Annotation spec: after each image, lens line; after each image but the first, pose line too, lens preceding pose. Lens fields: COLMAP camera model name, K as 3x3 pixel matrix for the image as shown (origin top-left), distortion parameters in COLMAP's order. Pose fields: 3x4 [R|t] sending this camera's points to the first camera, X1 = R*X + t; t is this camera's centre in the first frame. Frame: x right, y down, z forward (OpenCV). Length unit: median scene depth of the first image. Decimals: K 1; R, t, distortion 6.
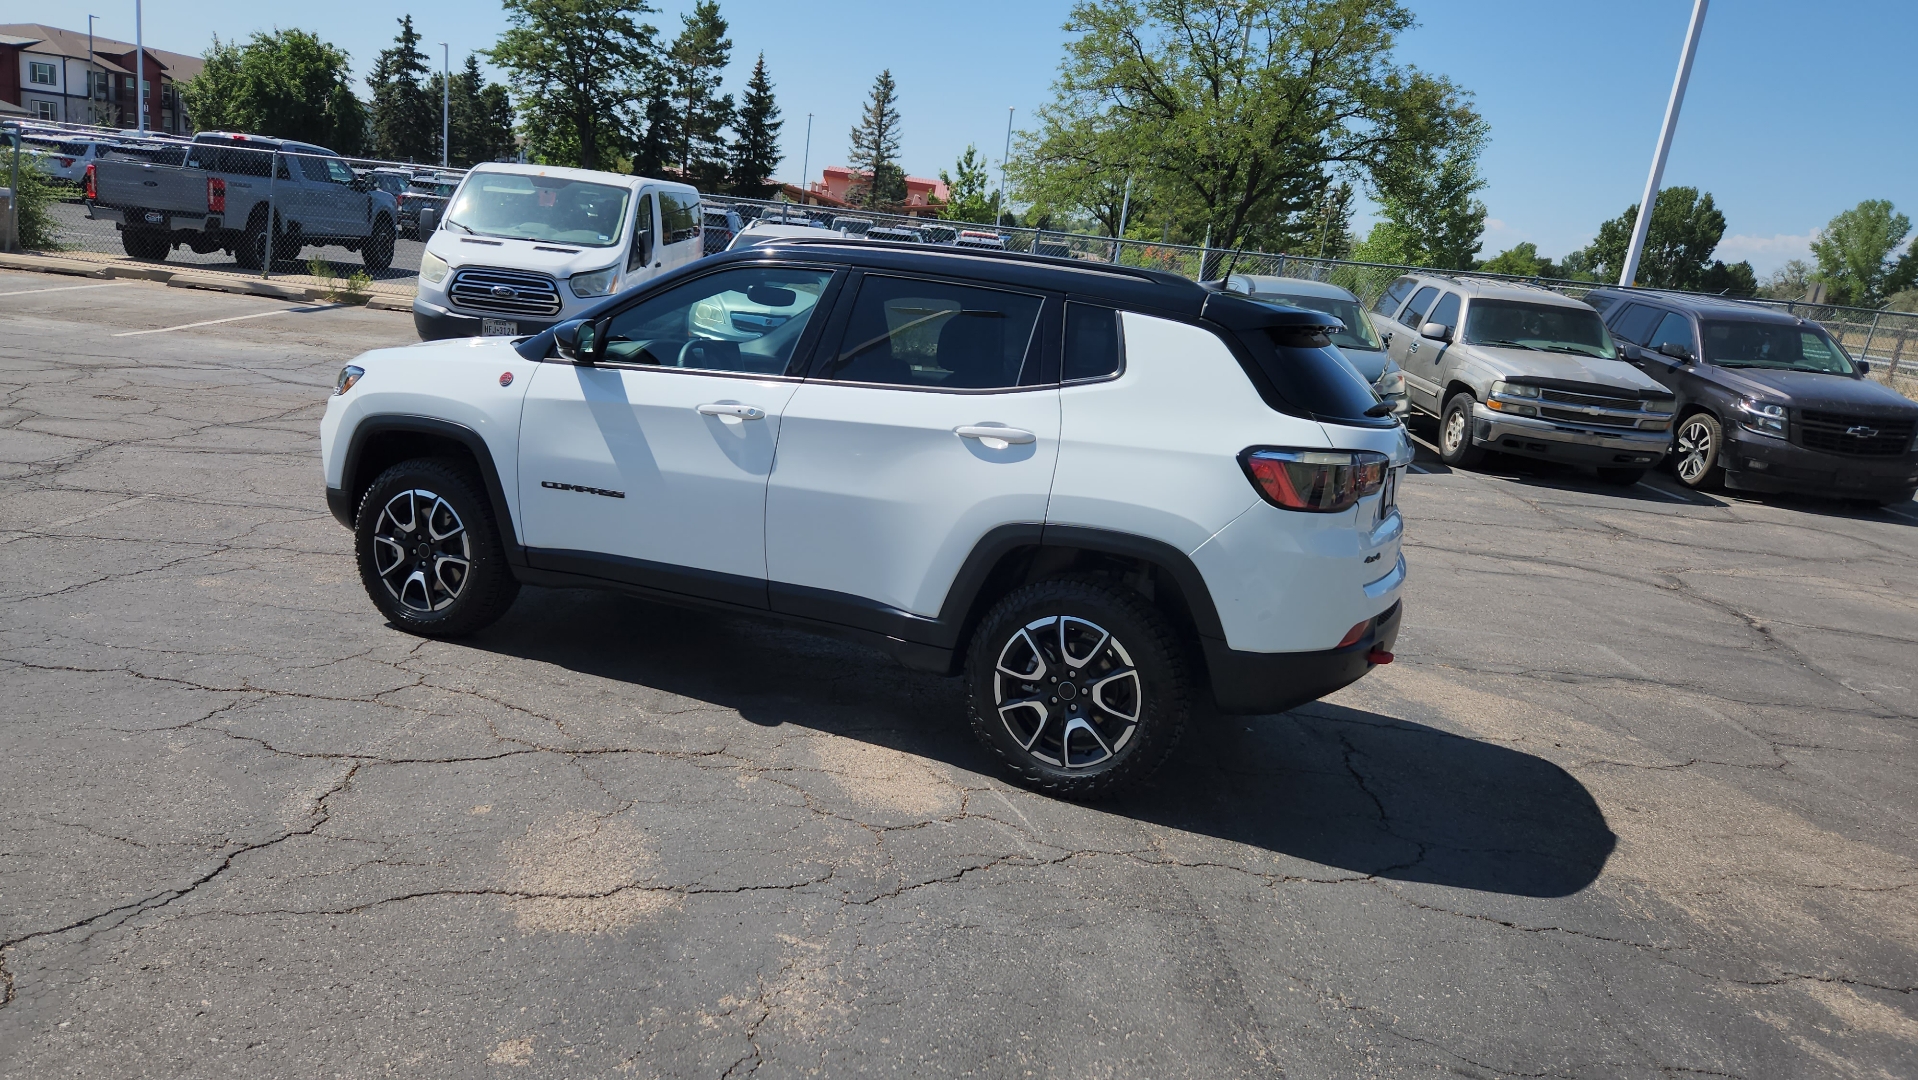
lens RADIAL K [[1285.8, 0, 930.4], [0, 1285.8, 533.5], [0, 0, 1]] dist [0.070275, -0.056834]
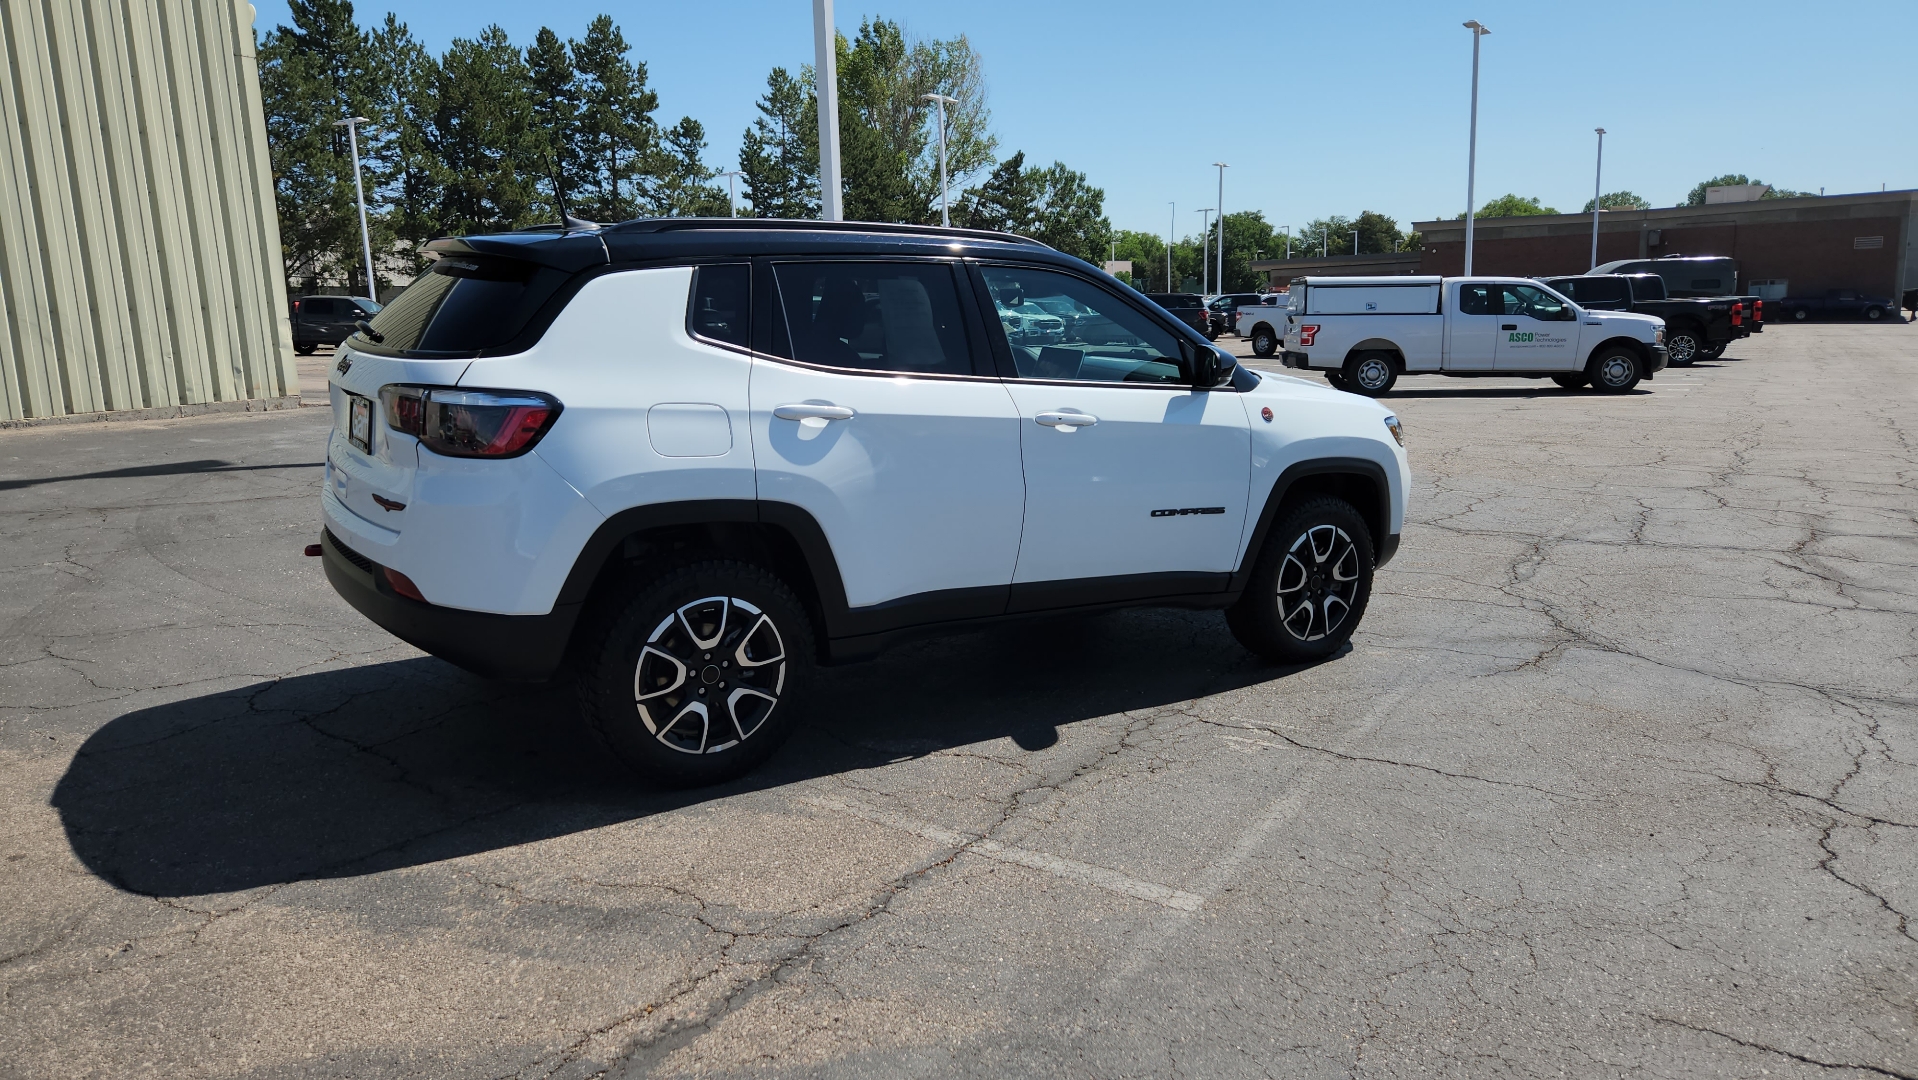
lens RADIAL K [[1285.8, 0, 922.2], [0, 1285.8, 536.9], [0, 0, 1]] dist [0.070275, -0.056834]
pose [[-0.534952, 0.046967, -0.843576, 0.305777], [-0.229726, 0.952751, 0.198726, -0.076152], [0.813051, 0.300100, -0.498887, 0.600437]]
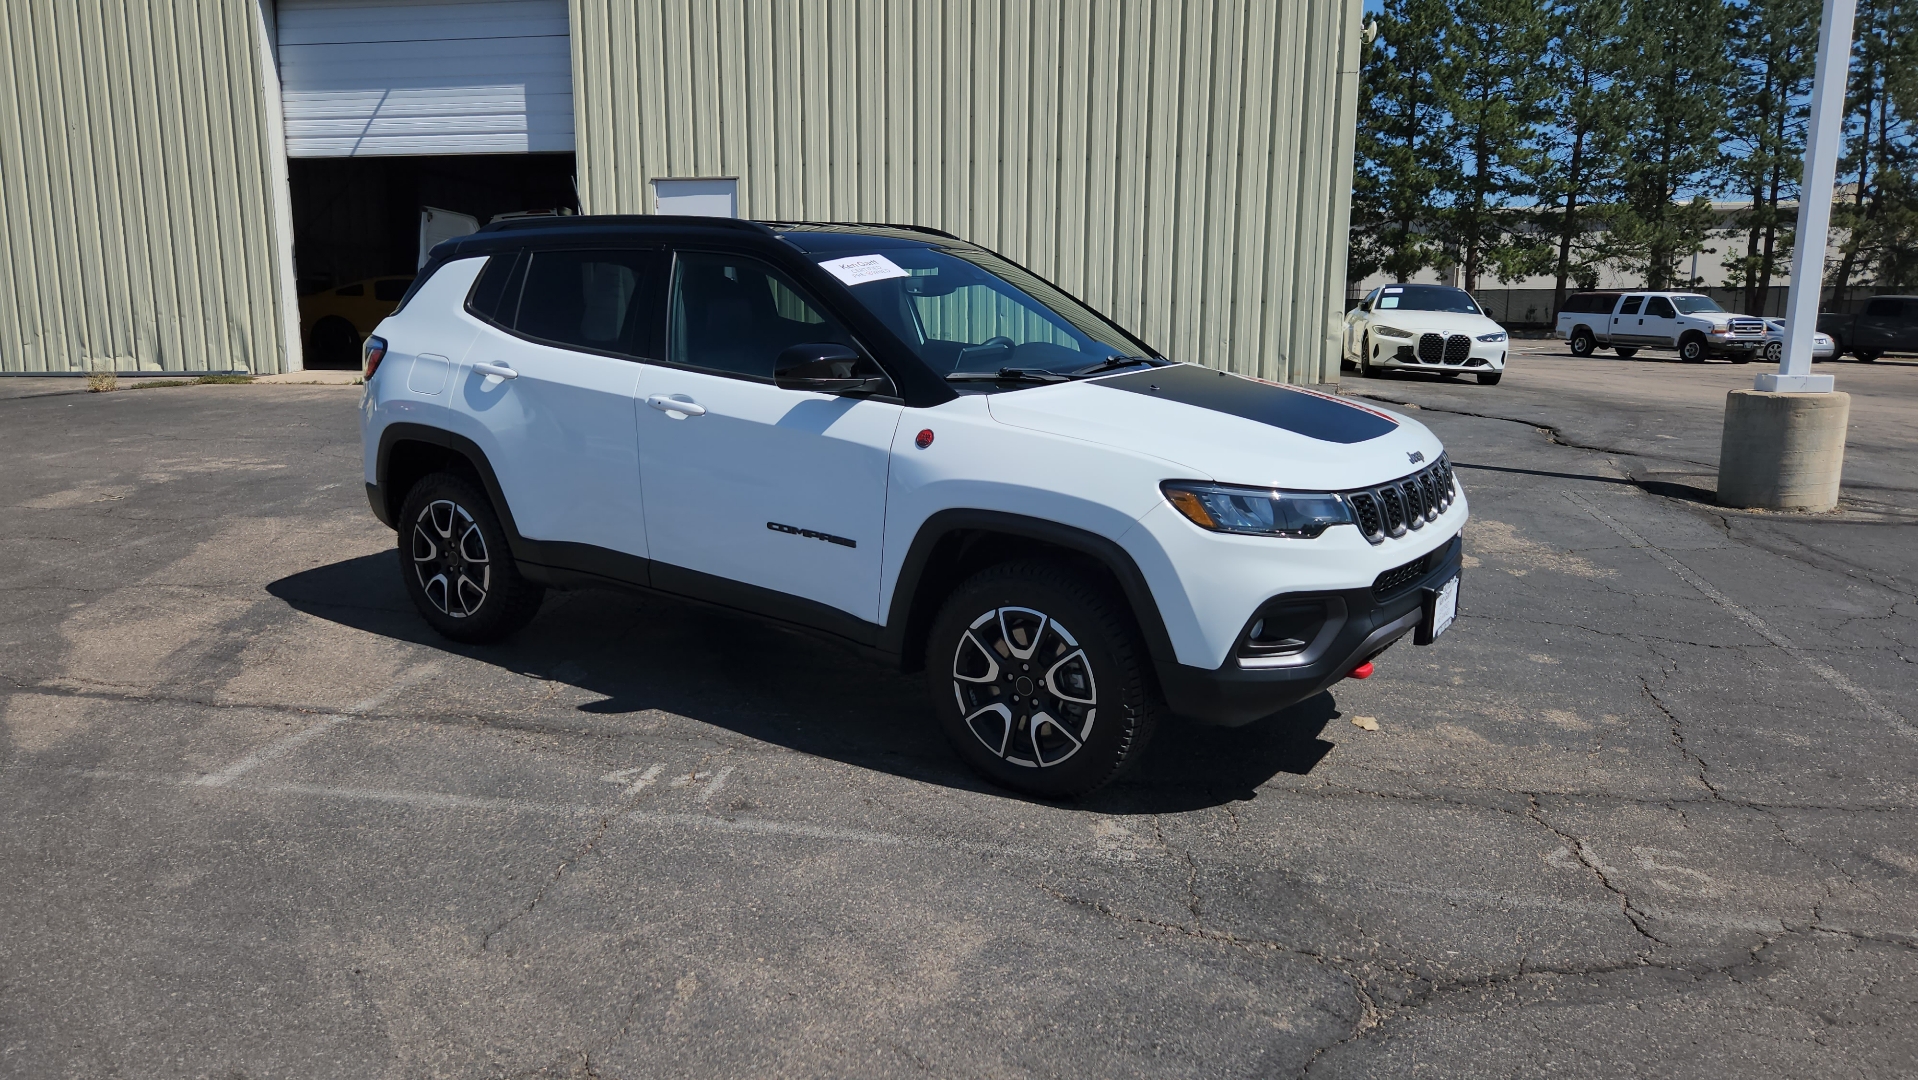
lens RADIAL K [[1285.8, 0, 936.4], [0, 1285.8, 526.7], [0, 0, 1]] dist [0.070275, -0.056834]
pose [[-0.979219, -0.148238, 0.138401, -0.111520], [-0.082832, 0.915259, 0.394258, -0.154501], [-0.185117, 0.374601, -0.908519, 0.753815]]
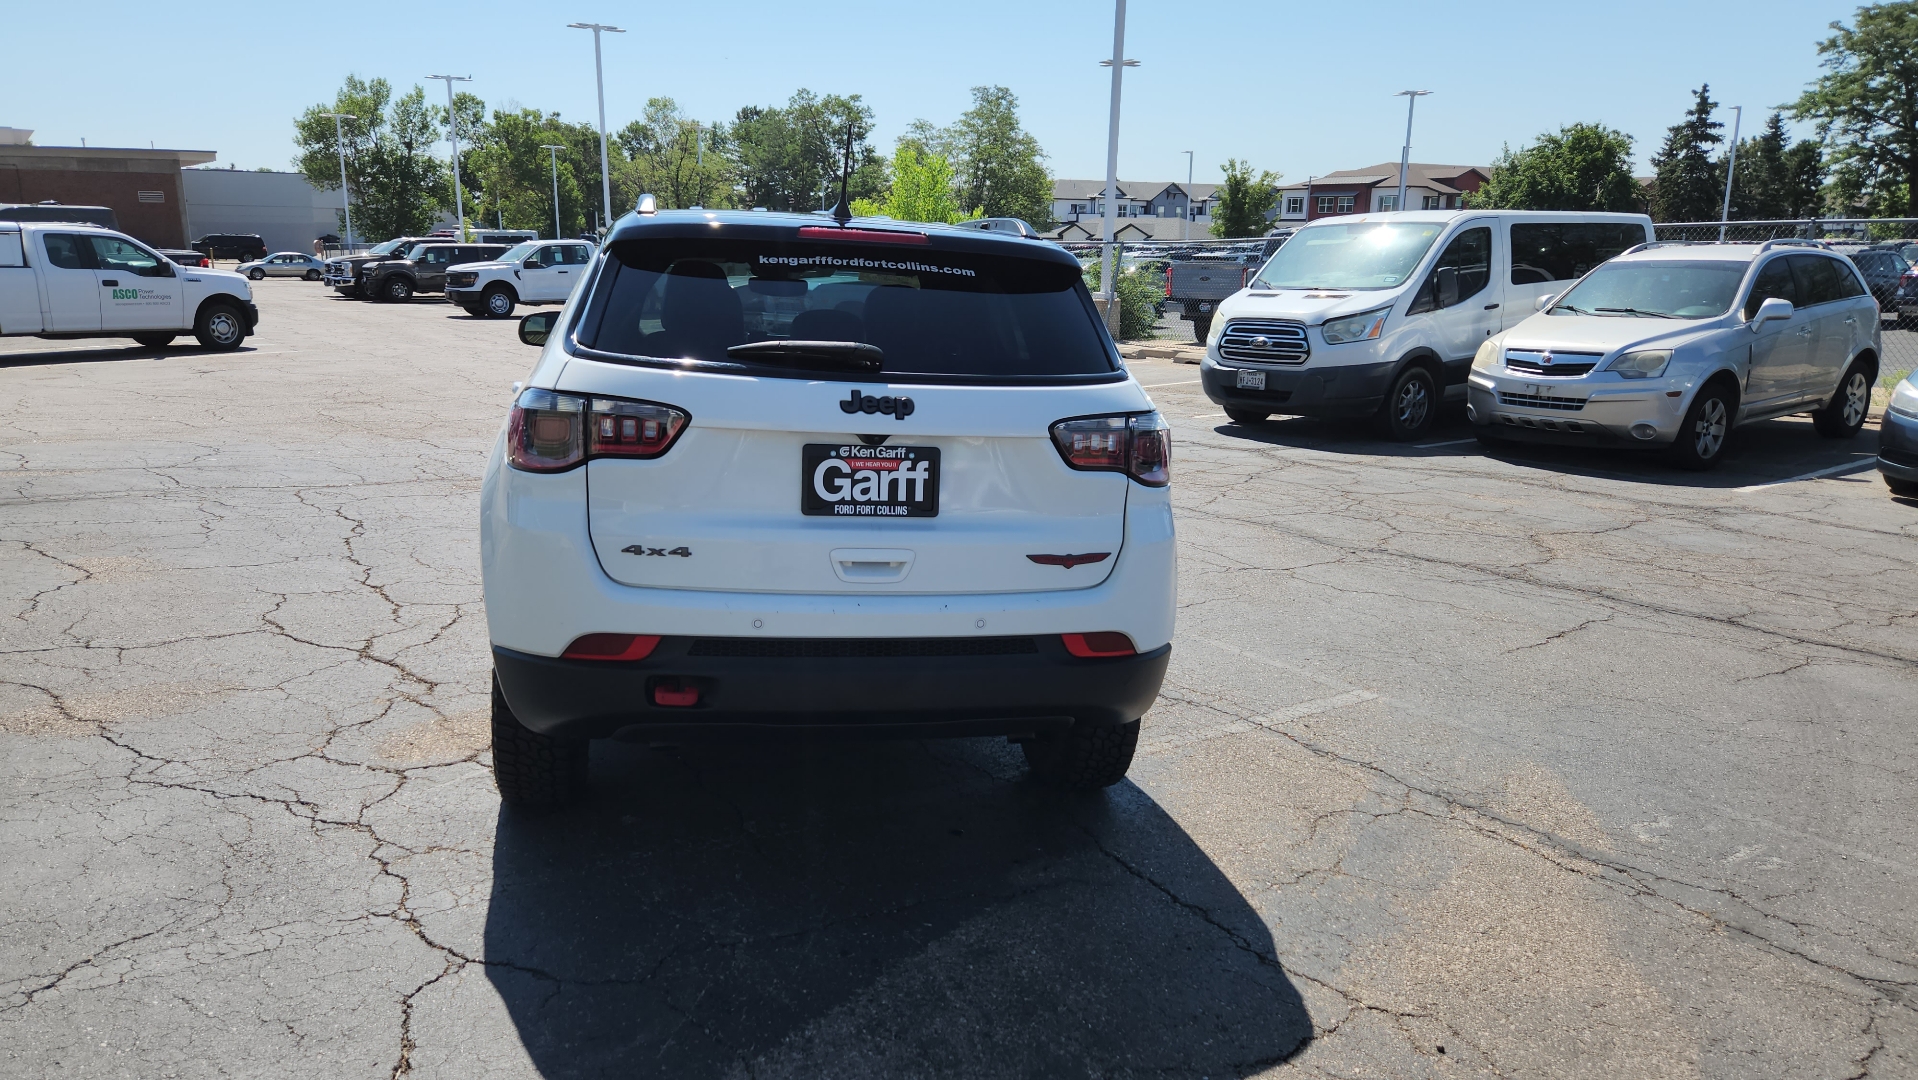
lens RADIAL K [[1285.8, 0, 920.1], [0, 1285.8, 532.7], [0, 0, 1]] dist [0.070275, -0.056834]
pose [[0.583824, 0.071771, -0.808702, 0.303330], [-0.131198, 0.991333, -0.006736, -0.001466], [0.801209, 0.110033, 0.588181, 0.210730]]
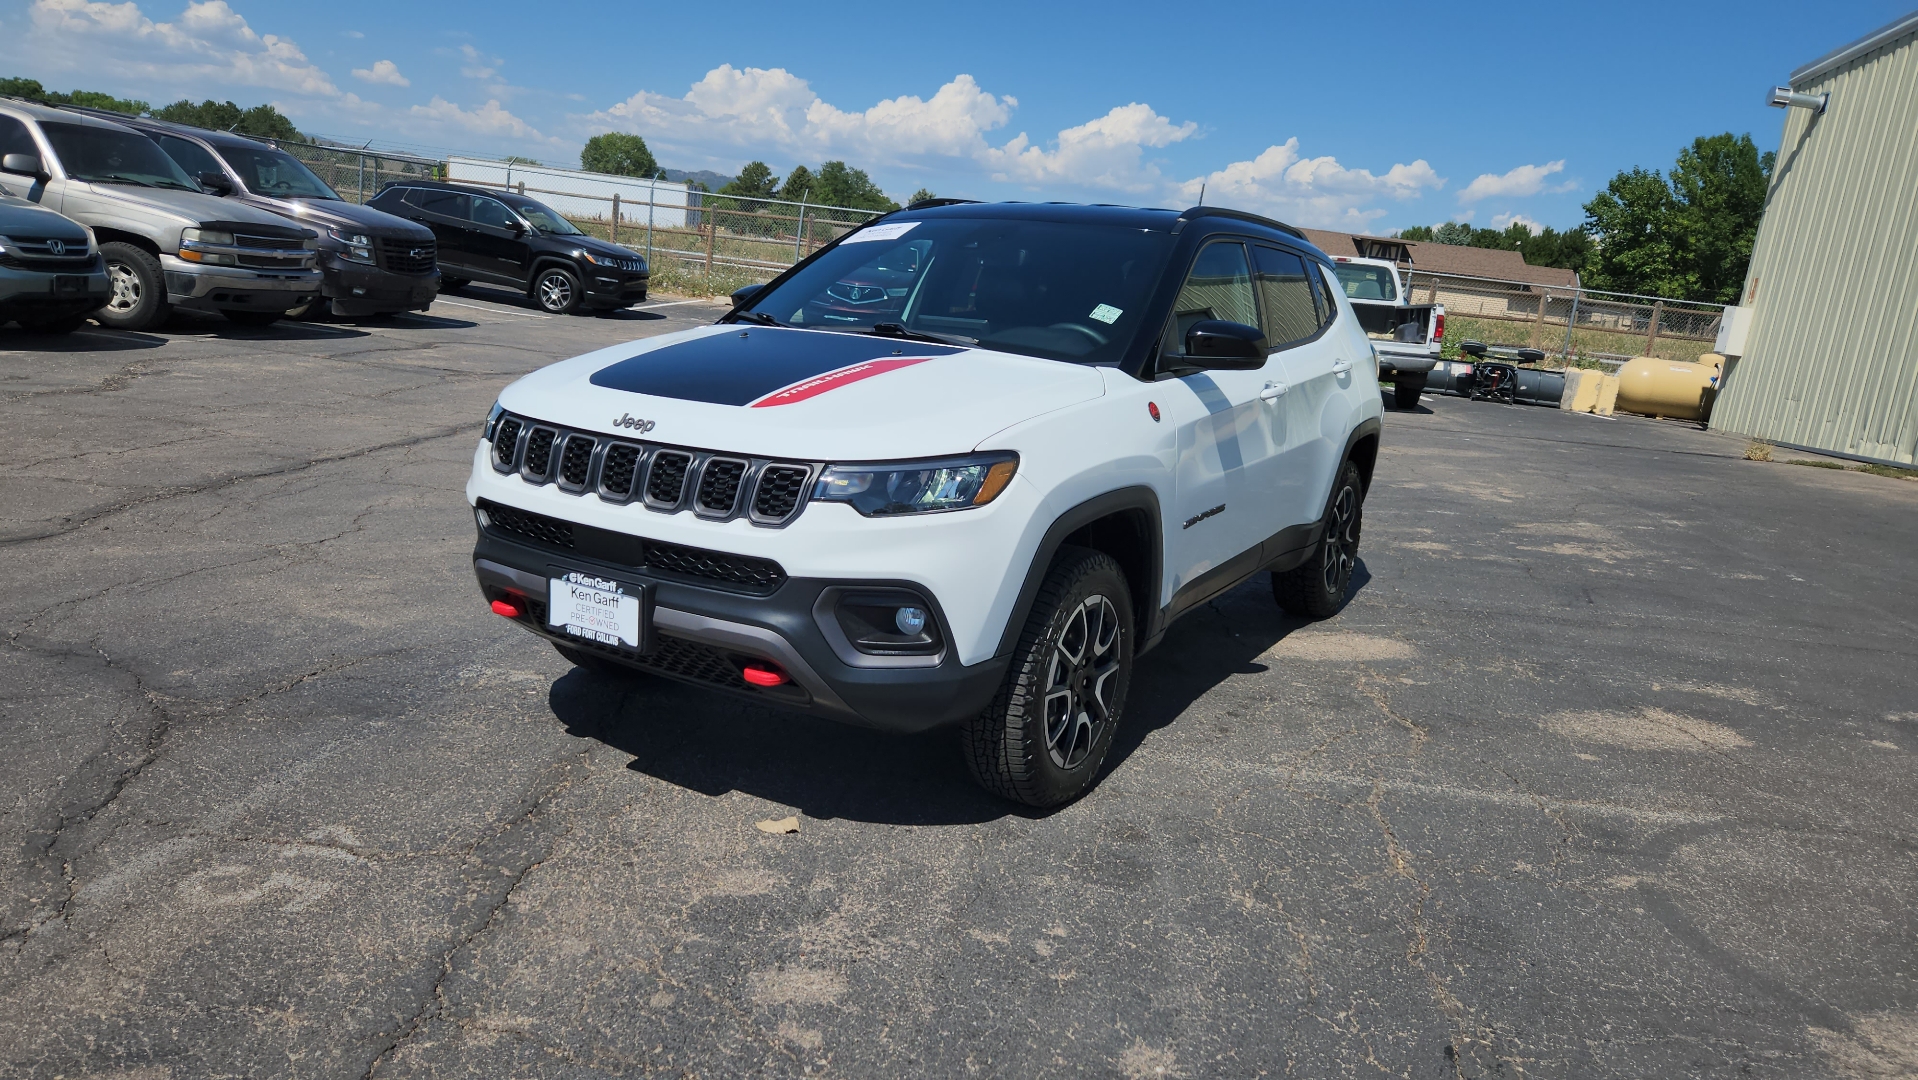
lens RADIAL K [[1285.8, 0, 937.1], [0, 1285.8, 535.0], [0, 0, 1]] dist [0.070275, -0.056834]
pose [[0.135274, -0.292298, 0.946712, -0.398227], [0.123954, 0.952980, 0.276522, -0.101127], [-0.983024, 0.079942, 0.165144, 0.367867]]
